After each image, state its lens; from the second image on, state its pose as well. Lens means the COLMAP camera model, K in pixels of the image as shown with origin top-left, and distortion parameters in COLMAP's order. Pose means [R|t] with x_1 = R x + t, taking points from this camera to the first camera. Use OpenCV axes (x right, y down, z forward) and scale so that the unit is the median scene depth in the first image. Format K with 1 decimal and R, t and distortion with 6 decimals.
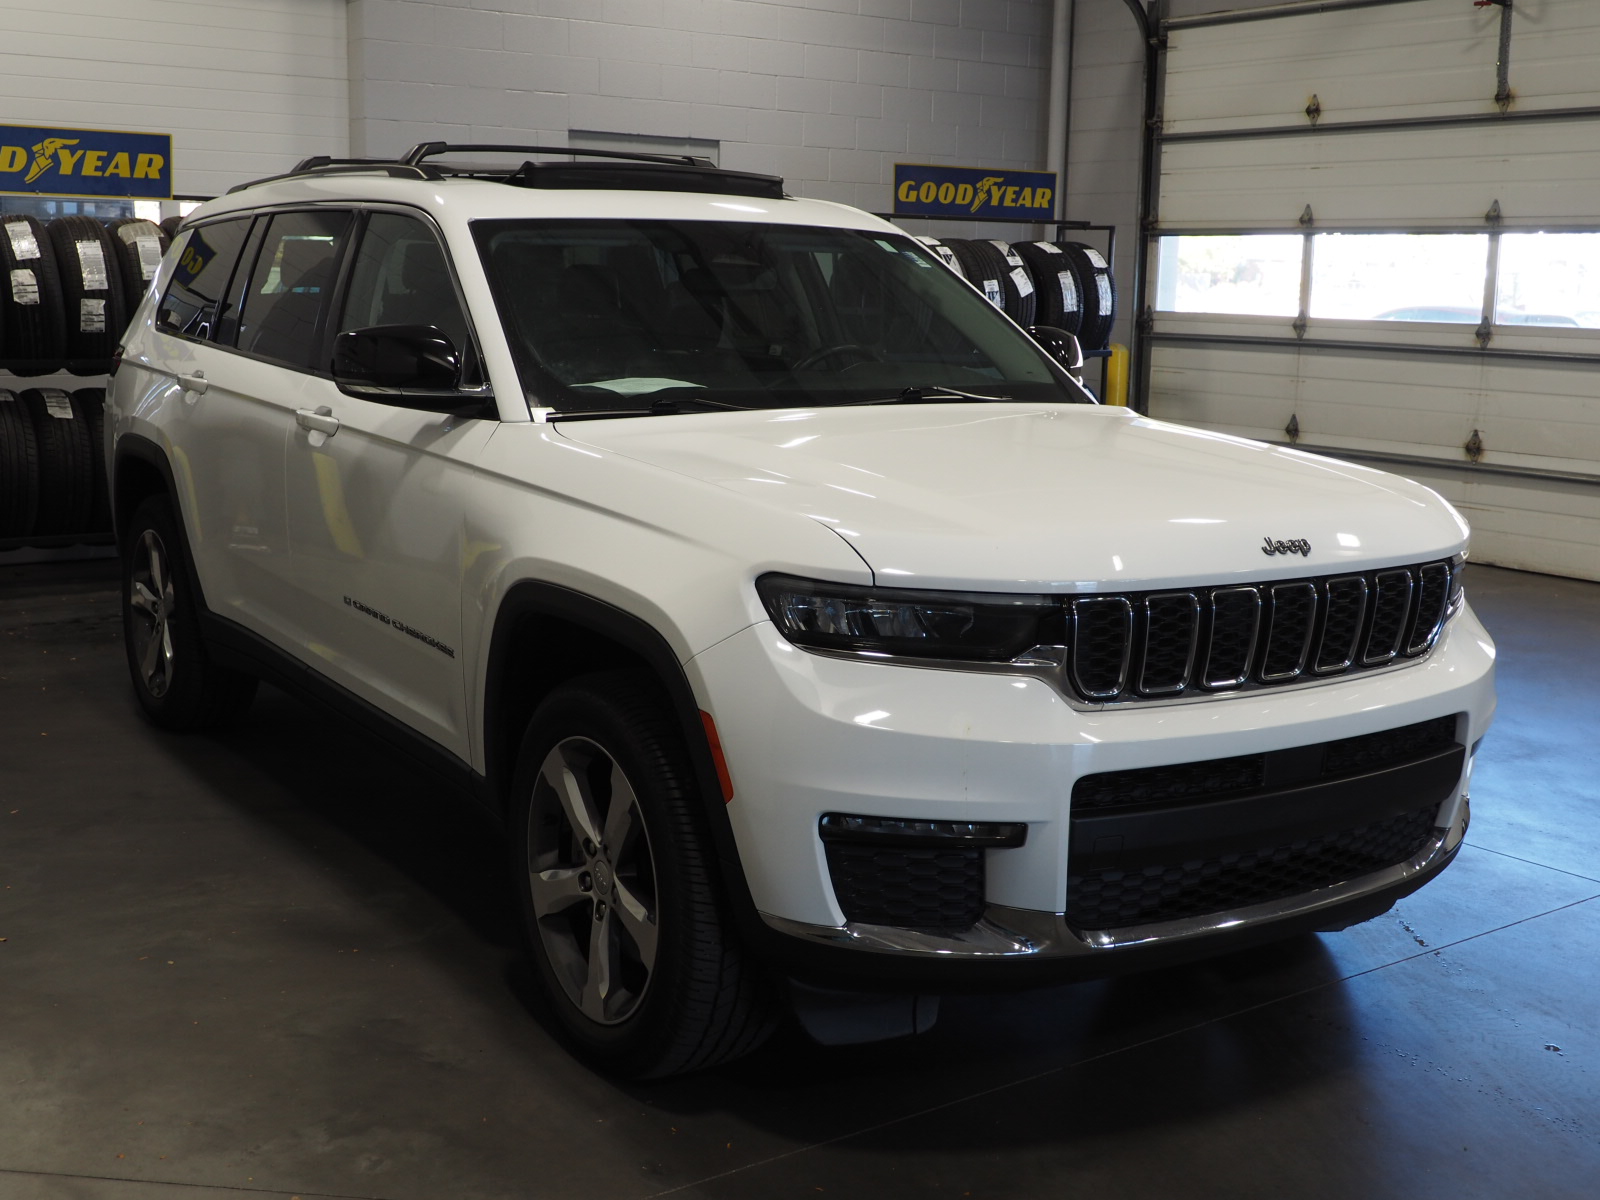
lens RADIAL K [[1776.8, 0, 787.1], [0, 1776.8, 599.9], [0, 0, 1]] dist [0.011646, 0.000000]
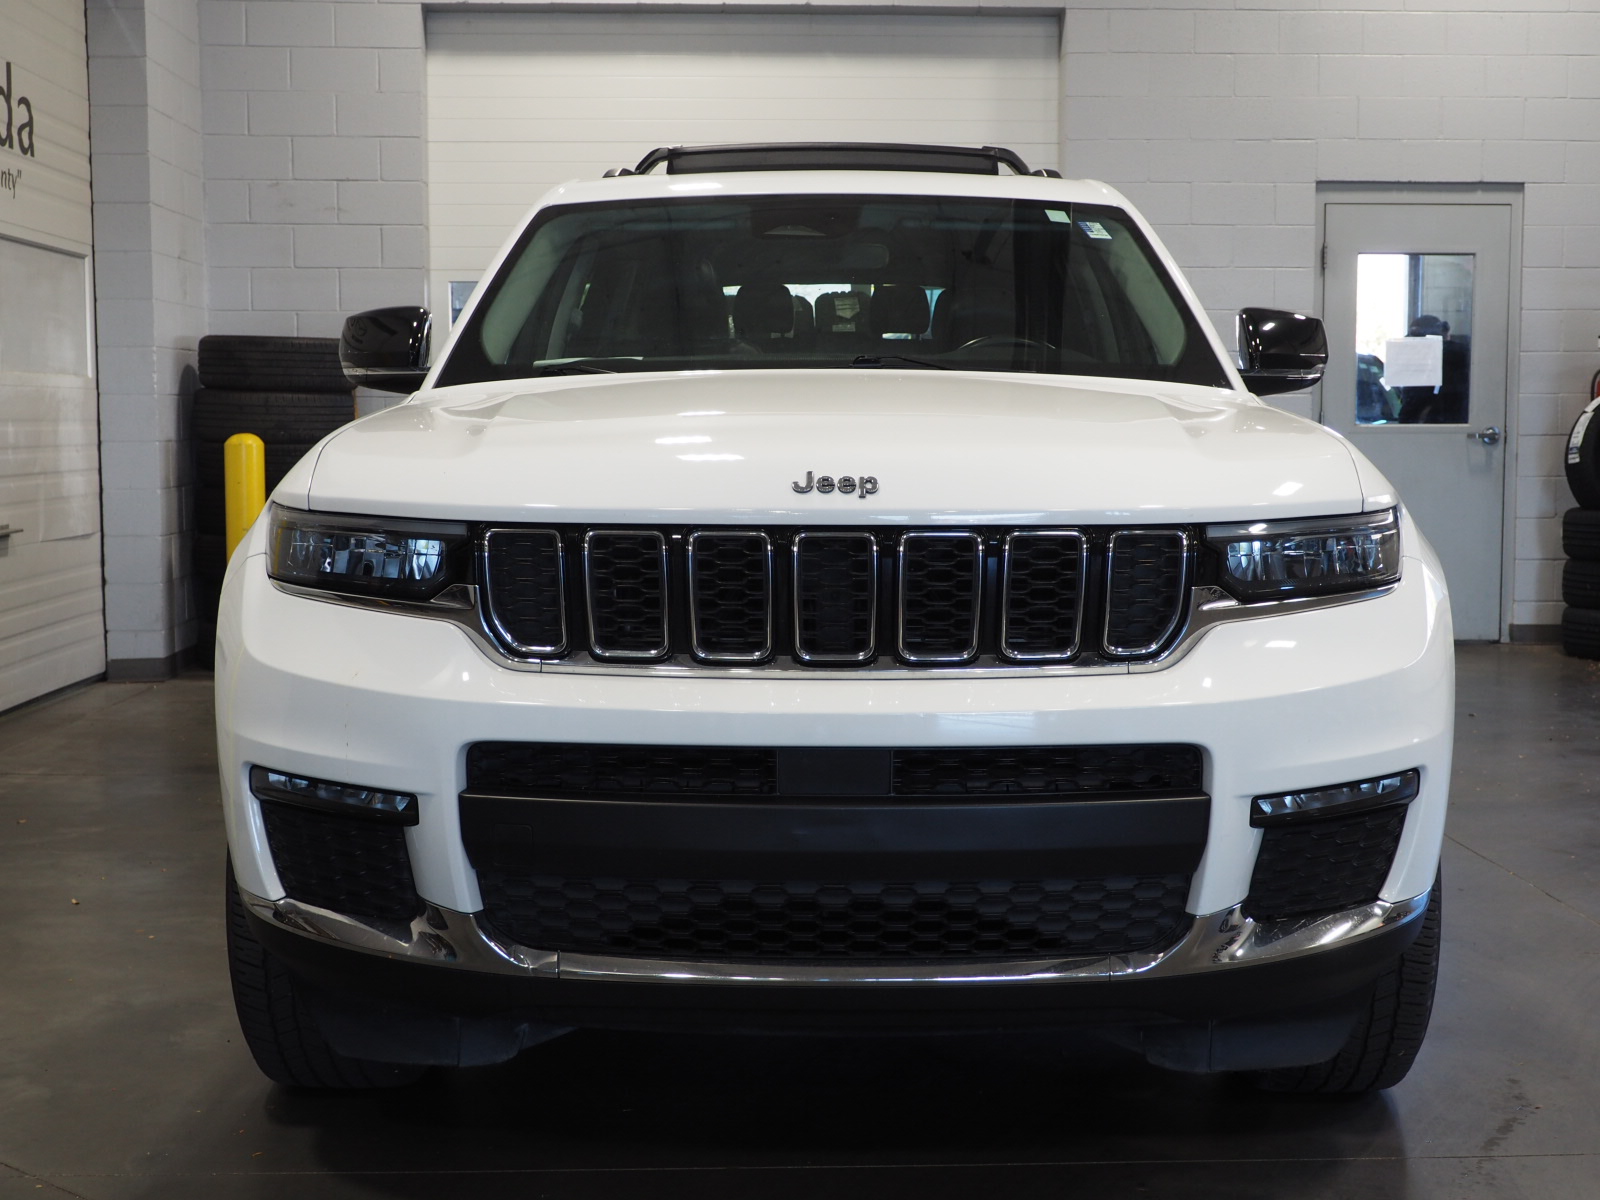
lens RADIAL K [[2007.2, 0, 814.4], [0, 2007.2, 602.0], [0, 0, 1]] dist [0.003291, 0.000000]
pose [[0.849551, 0.031894, -0.526541, 0.731706], [-0.077590, 0.994869, -0.064925, 0.076984], [0.521769, 0.096012, 0.847667, 0.273795]]
